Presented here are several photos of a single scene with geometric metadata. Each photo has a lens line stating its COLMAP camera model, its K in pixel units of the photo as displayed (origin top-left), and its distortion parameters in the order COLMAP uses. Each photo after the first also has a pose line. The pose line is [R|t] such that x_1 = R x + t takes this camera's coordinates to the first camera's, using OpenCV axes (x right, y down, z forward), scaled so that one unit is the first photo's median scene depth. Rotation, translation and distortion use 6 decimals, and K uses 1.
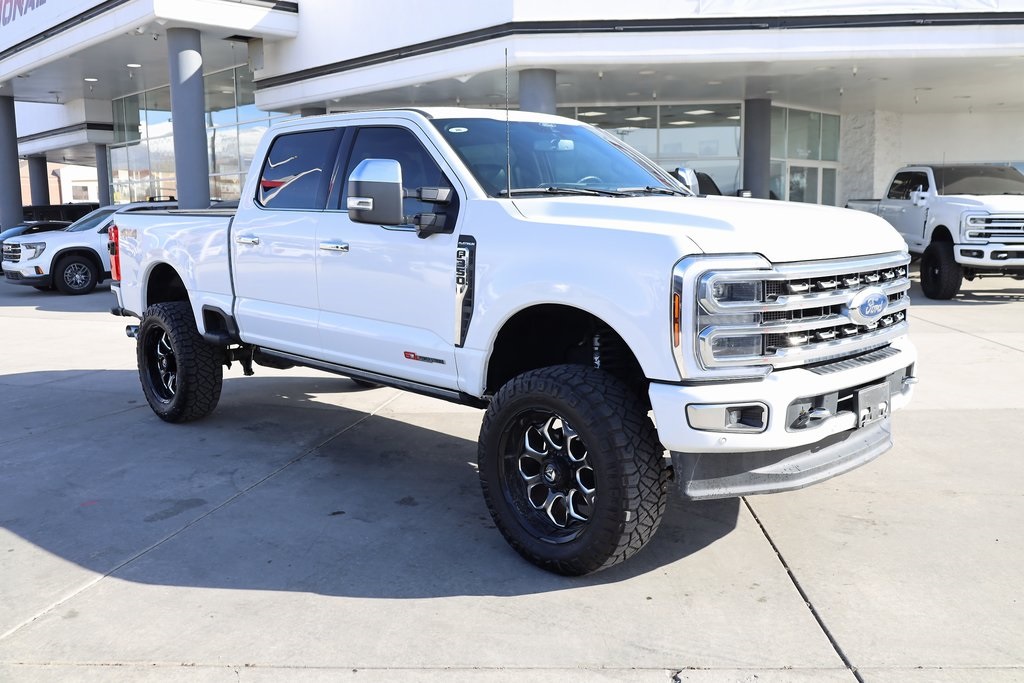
lens RADIAL K [[902.2, 0, 512.0], [0, 902.2, 341.5], [0, 0, 1]] dist [-0.010877, -0.010360]
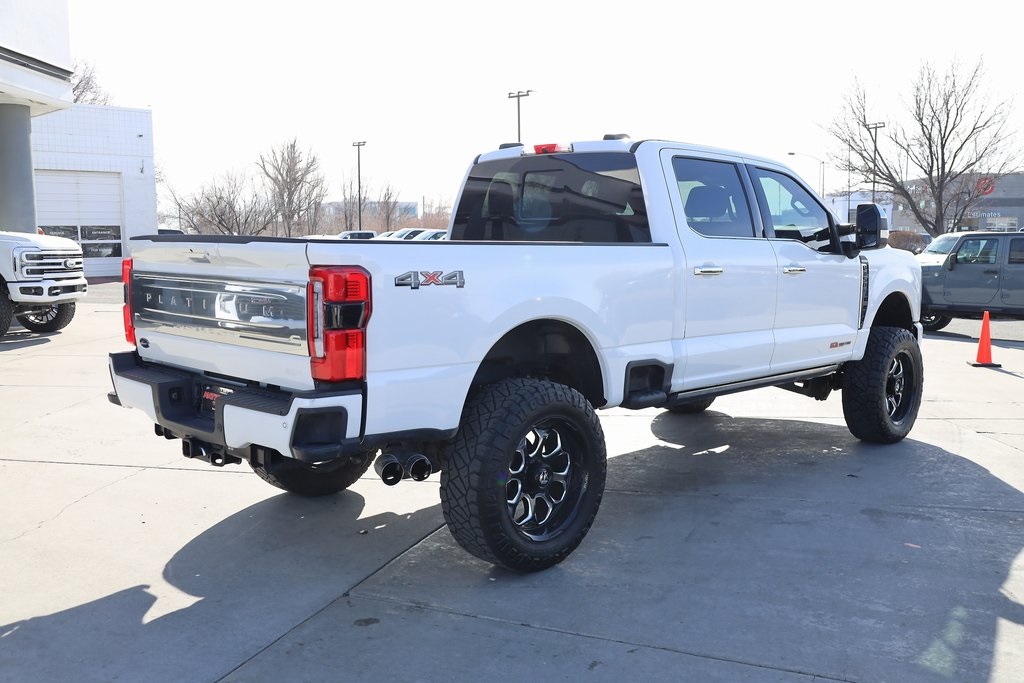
lens RADIAL K [[943.8, 0, 512.0], [0, 943.8, 341.5], [0, 0, 1]] dist [0.000142, 0.000987]
pose [[-0.044844, -0.096451, 0.994327, -1.103020], [0.146995, 0.983857, 0.102065, -0.150859], [-0.988120, 0.150738, -0.029942, 1.104472]]
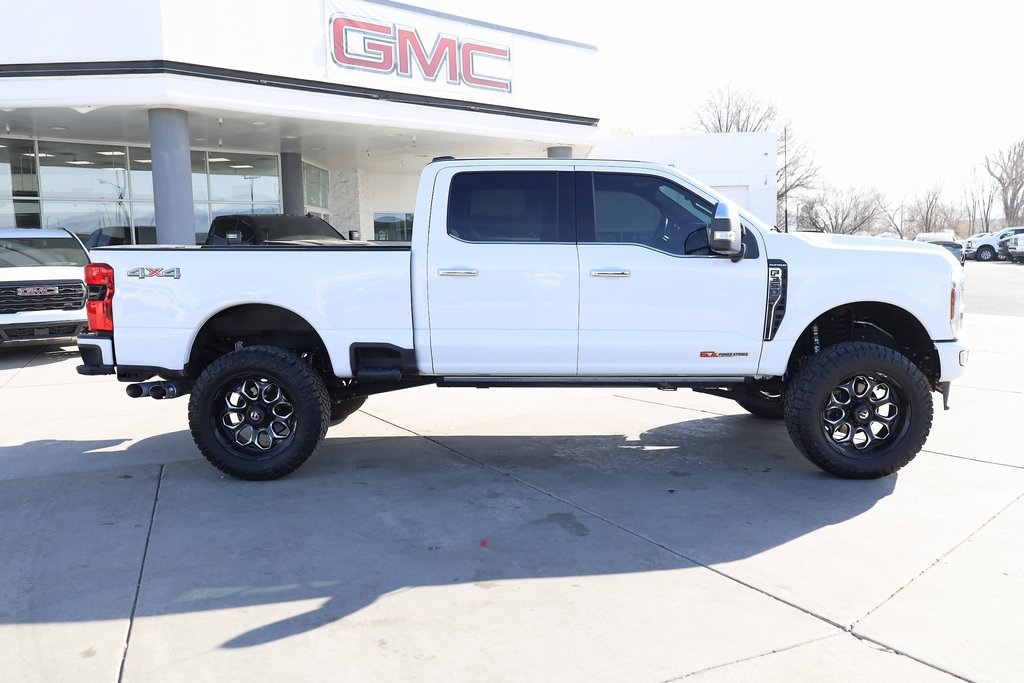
lens RADIAL K [[799.3, 0, 513.7], [0, 799.3, 337.1], [0, 0, 1]] dist [-0.001885, 0.002994]
pose [[0.706724, -0.080846, 0.702855, -0.804530], [0.107581, 0.994177, 0.006182, -0.032999], [-0.699262, 0.071245, 0.711306, 0.275567]]
